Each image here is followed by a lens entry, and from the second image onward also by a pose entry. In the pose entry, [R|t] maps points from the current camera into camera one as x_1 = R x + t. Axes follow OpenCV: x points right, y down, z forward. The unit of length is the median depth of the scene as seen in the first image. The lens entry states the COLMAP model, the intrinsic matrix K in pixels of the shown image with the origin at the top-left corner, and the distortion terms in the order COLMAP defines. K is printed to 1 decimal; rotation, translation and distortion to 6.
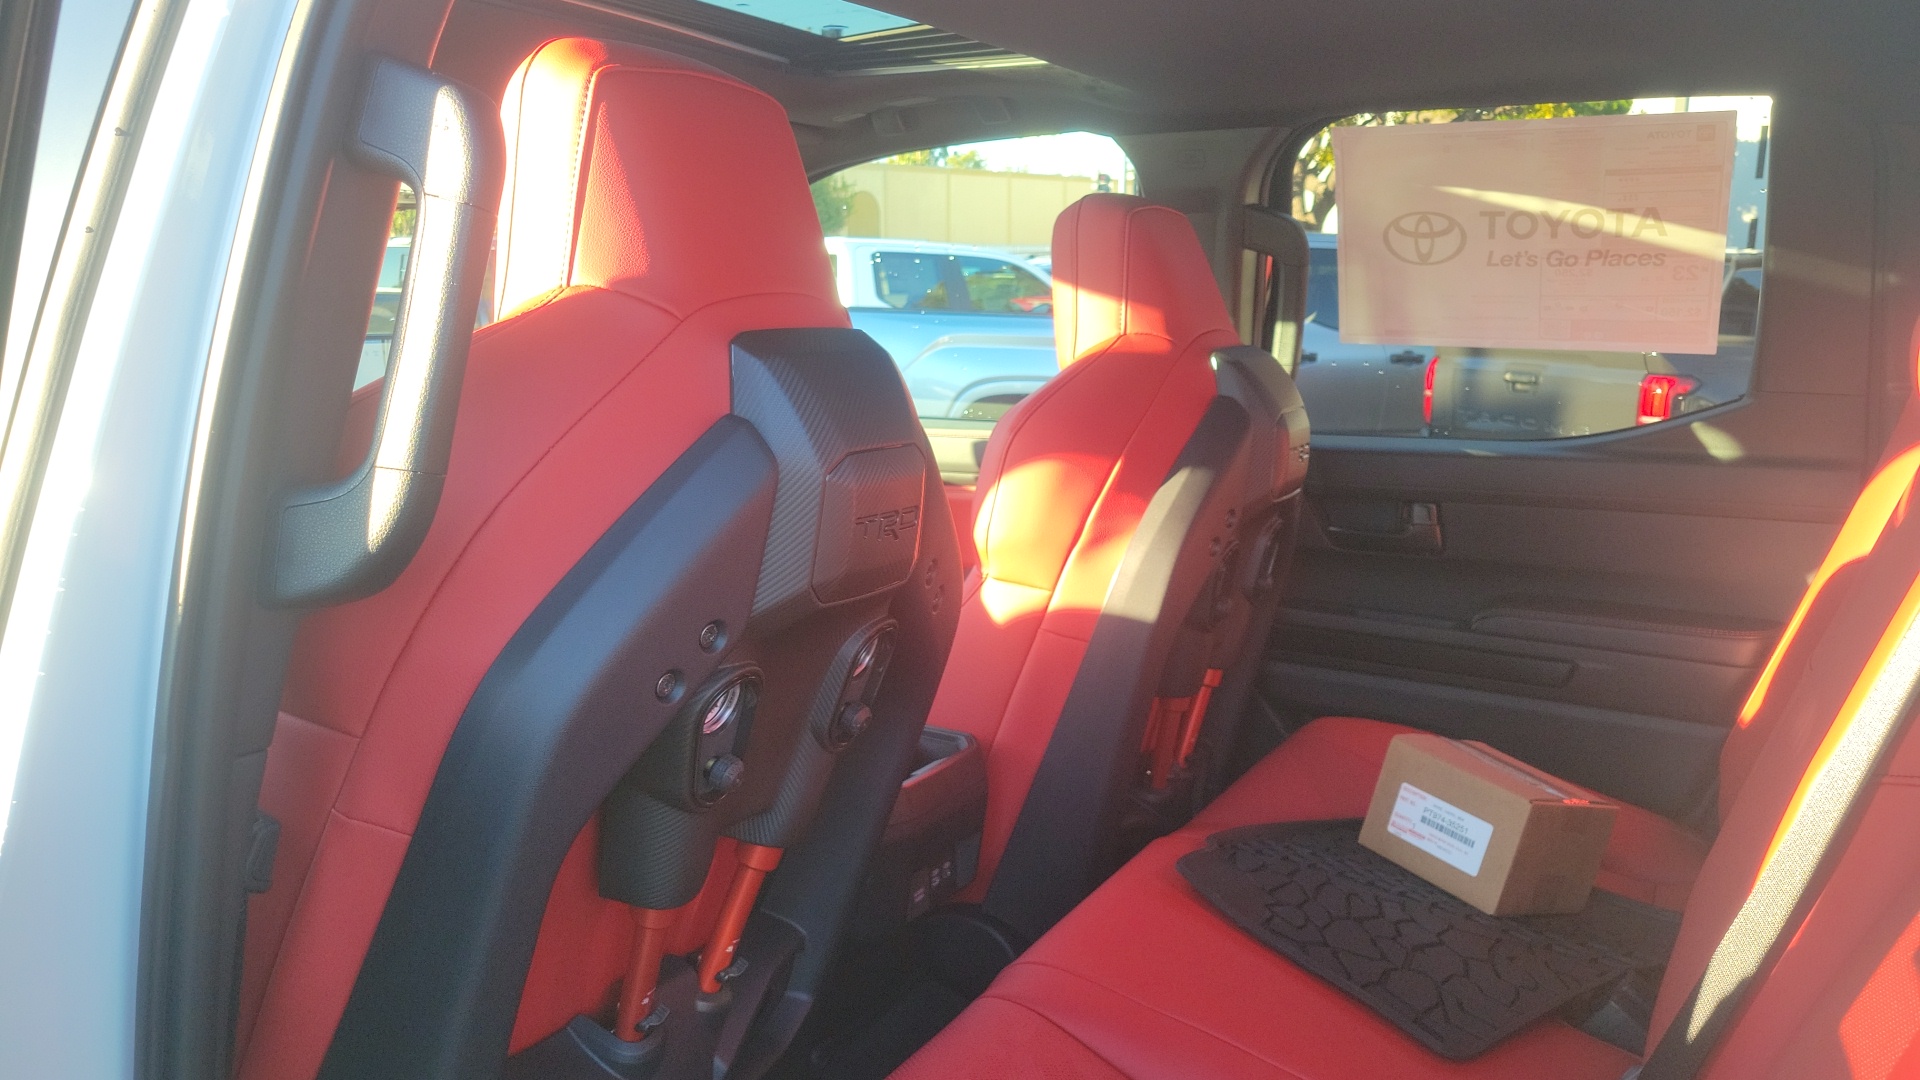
lens RADIAL K [[1459.5, 0, 959.8], [0, 1459.5, 531.1], [0, 0, 1]] dist [0.056411, -0.106884]
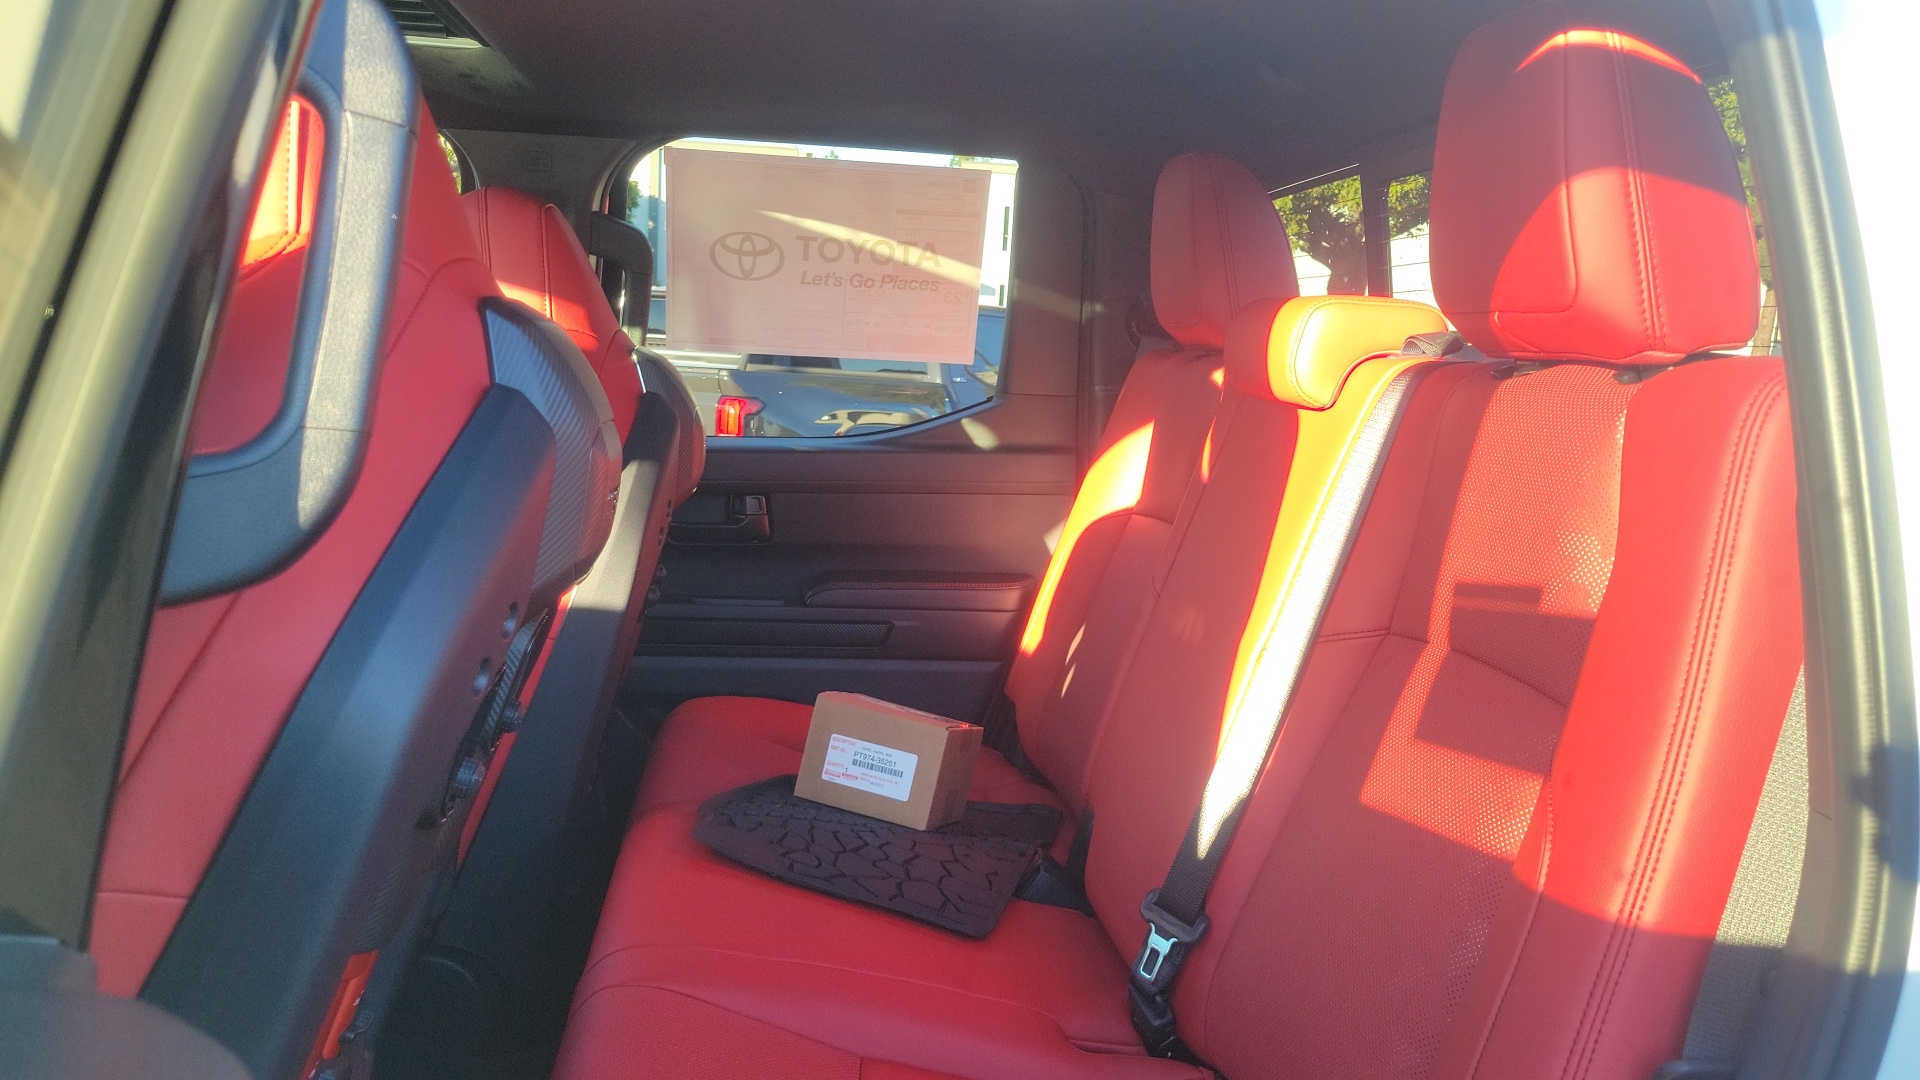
lens RADIAL K [[1456.3, 0, 968.2], [0, 1456.3, 533.4], [0, 0, 1]] dist [0.019891, -0.002300]
pose [[0.773765, -0.056087, 0.630984, -0.278127], [0.068492, 0.997641, 0.004688, 0.017048], [-0.629759, 0.039589, 0.775781, 0.050608]]
